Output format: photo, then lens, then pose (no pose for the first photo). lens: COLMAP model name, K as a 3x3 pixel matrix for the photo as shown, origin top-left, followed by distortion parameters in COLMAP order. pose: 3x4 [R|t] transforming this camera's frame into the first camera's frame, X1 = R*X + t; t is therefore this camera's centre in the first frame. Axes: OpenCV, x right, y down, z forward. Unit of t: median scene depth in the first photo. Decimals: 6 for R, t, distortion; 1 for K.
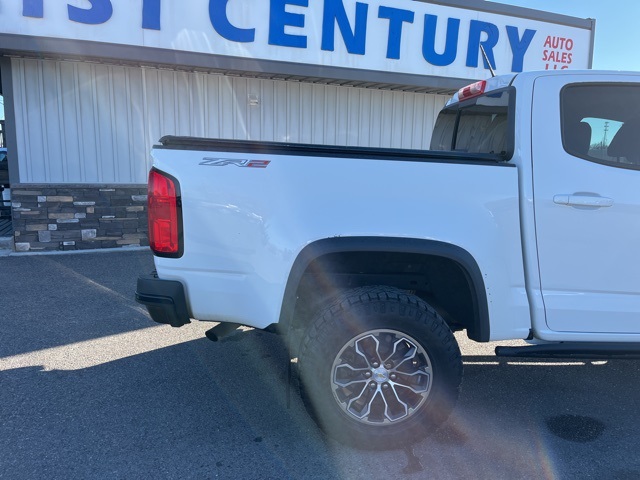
lens RADIAL K [[475.2, 0, 326.1], [0, 475.2, 242.9], [0, 0, 1]] dist [0.079189, -0.104167]
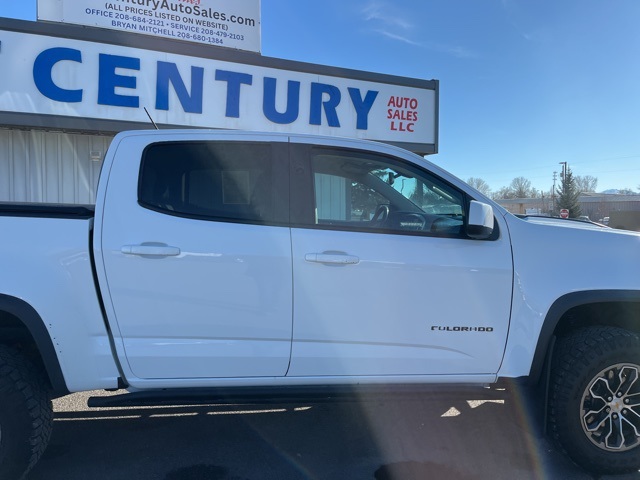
lens RADIAL K [[476.9, 0, 313.7], [0, 476.9, 239.8], [0, 0, 1]] dist [0.073127, -0.098781]
pose [[0.998467, -0.019173, 0.051927, 0.281565], [0.024925, 0.993338, -0.112507, 0.005582], [-0.049424, 0.113628, 0.992293, -0.021773]]
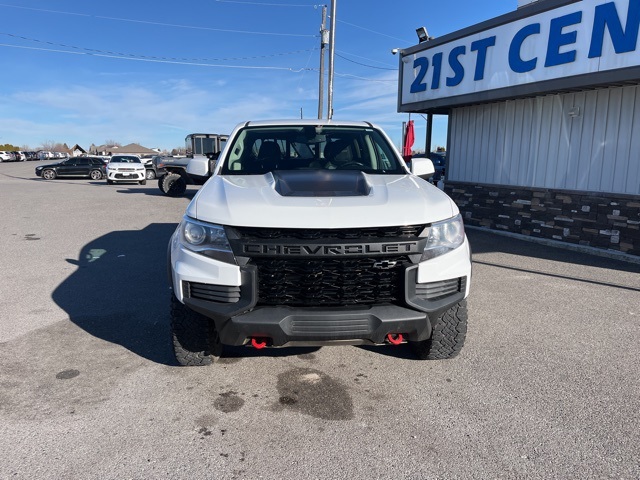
lens RADIAL K [[476.2, 0, 312.8], [0, 476.2, 237.2], [0, 0, 1]] dist [0.067918, -0.103558]
pose [[0.020432, 0.146734, -0.988965, 1.060020], [-0.178203, 0.973866, 0.140812, -0.078317], [0.983782, 0.173359, 0.046046, 0.462480]]
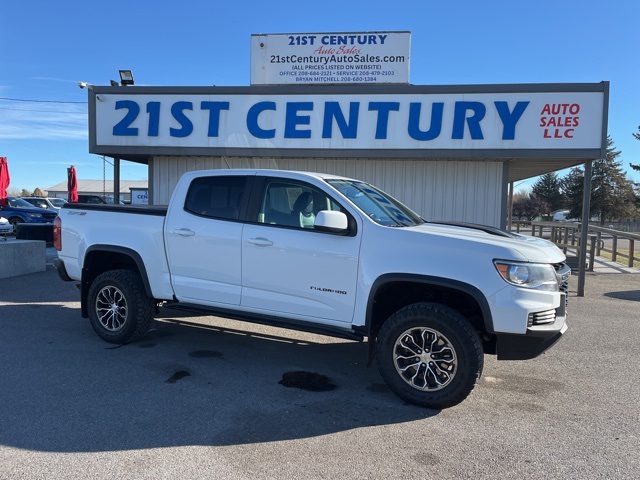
lens RADIAL K [[479.1, 0, 320.0], [0, 479.1, 240.0], [0, 0, 1]] dist [0.075312, -0.105888]
pose [[0.869118, 0.031970, -0.493571, 0.707358], [-0.092934, 0.990691, -0.099475, 0.033891], [0.485796, 0.132324, 0.863998, -0.181245]]
